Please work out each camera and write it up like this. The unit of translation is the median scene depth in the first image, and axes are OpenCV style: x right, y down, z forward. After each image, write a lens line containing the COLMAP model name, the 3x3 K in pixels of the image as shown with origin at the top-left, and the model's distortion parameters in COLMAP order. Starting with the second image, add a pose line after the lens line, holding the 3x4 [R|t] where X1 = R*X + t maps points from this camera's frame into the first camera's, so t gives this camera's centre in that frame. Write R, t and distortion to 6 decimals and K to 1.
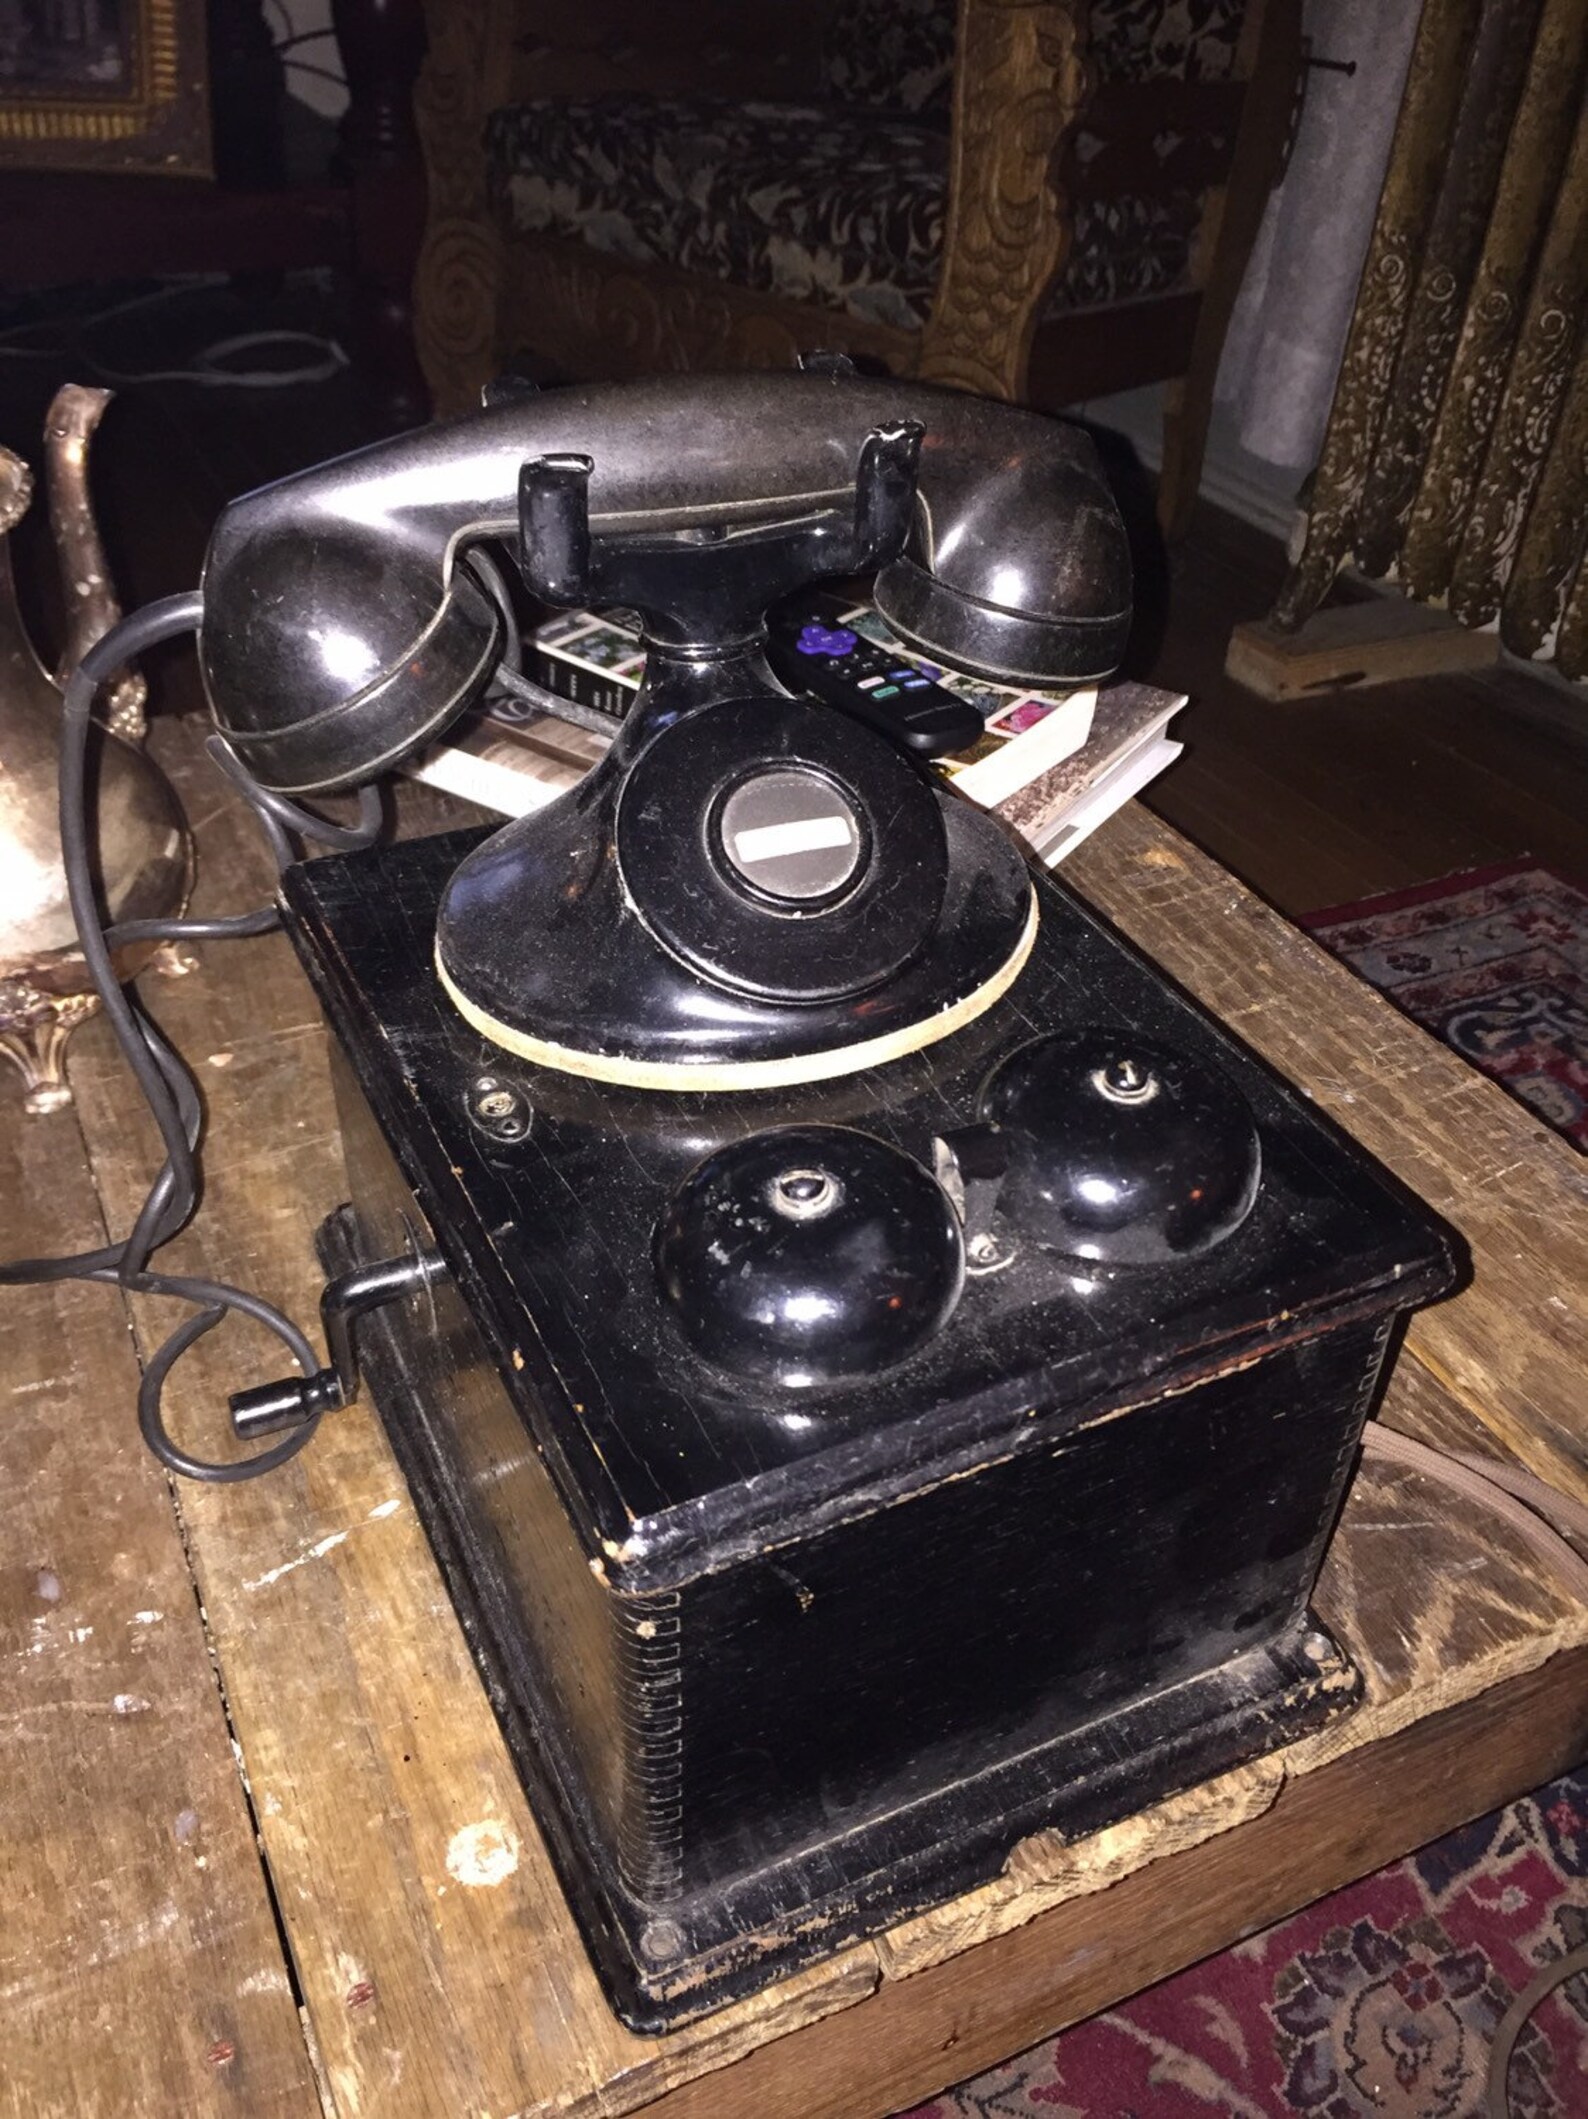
lens RADIAL K [[1848.3, 0, 796.9], [0, 1848.3, 1036.2], [0, 0, 1]] dist [0.081886, -0.132483]
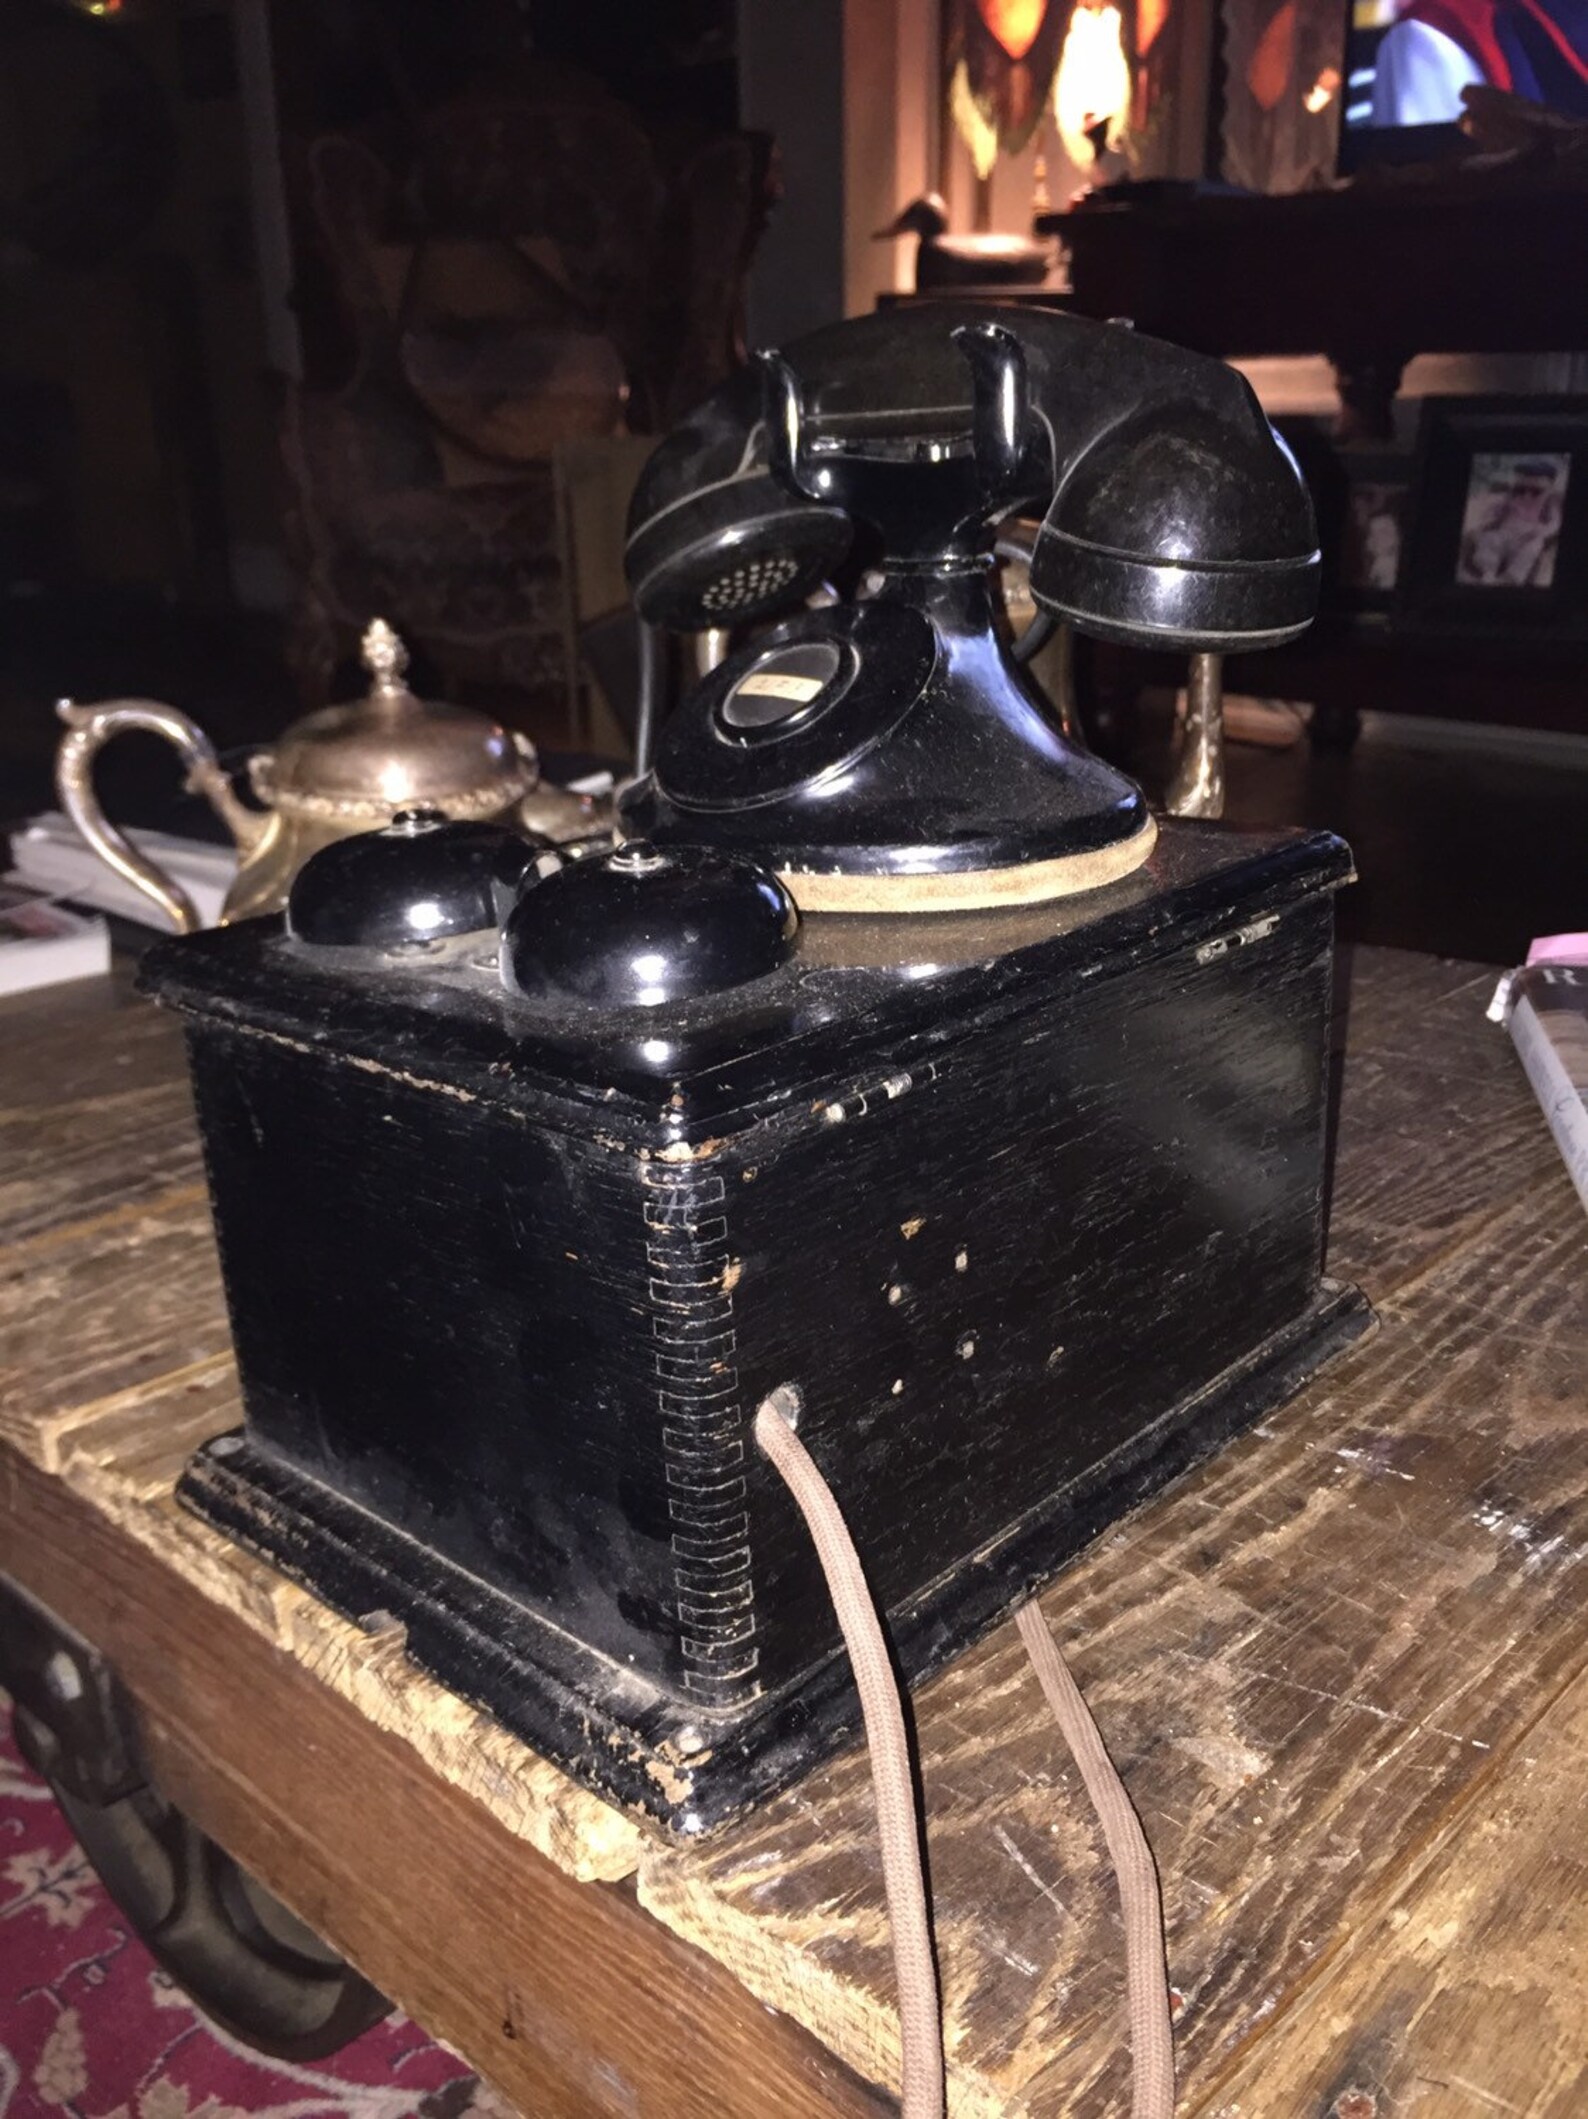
lens RADIAL K [[1848.3, 0, 796.9], [0, 1848.3, 1036.2], [0, 0, 1]] dist [0.081886, -0.132483]
pose [[0.352323, 0.248137, -0.902384, 0.970327], [-0.508130, 0.860433, 0.038209, 0.021841], [0.785922, 0.445066, 0.429236, 0.593295]]
